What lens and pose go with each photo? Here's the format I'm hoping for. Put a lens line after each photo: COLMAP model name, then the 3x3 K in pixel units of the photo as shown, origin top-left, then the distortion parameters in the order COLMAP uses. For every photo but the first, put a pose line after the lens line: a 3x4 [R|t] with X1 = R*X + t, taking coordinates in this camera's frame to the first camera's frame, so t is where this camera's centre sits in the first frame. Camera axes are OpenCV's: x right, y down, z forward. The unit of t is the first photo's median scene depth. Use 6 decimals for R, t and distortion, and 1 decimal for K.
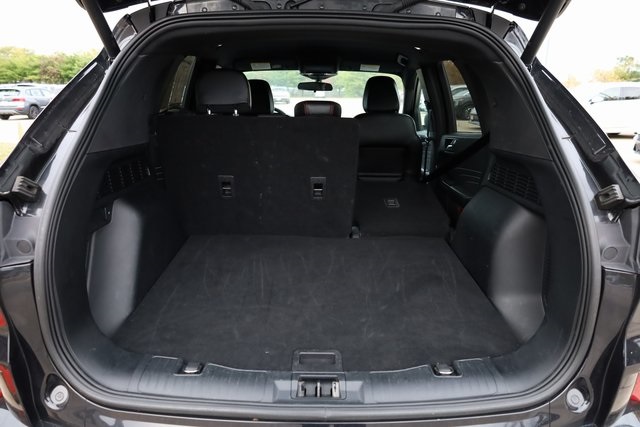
lens RADIAL K [[433.6, 0, 320.0], [0, 433.6, 213.5], [0, 0, 1]] dist [0.001028, 0.004084]
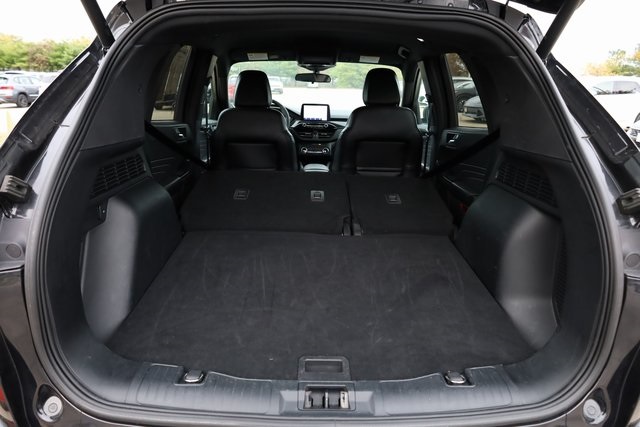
lens RADIAL K [[432.9, 0, 320.0], [0, 432.9, 213.5], [0, 0, 1]] dist [0.003198, -0.001048]
pose [[0.999834, 0.005323, 0.017433, -0.029739], [-0.005689, 0.999763, 0.021018, -0.020720], [-0.017317, -0.021114, 0.999627, 0.043908]]
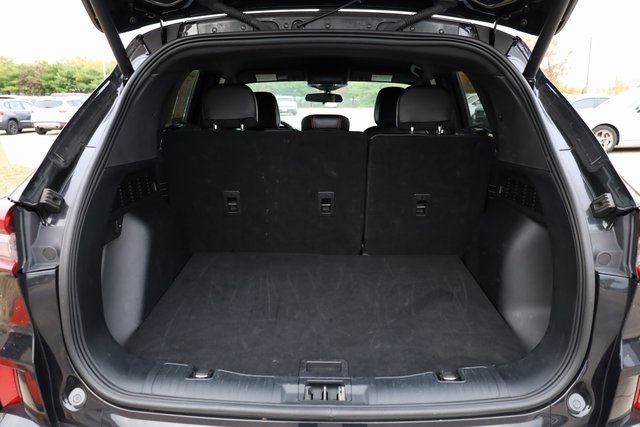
lens RADIAL K [[500.6, 0, 320.0], [0, 500.6, 213.5], [0, 0, 1]] dist [0.015744, 0.004995]
pose [[0.999714, -0.004689, -0.023431, 0.012171], [0.003443, 0.998592, -0.052942, 0.034079], [0.023646, 0.052847, 0.998323, -0.174141]]
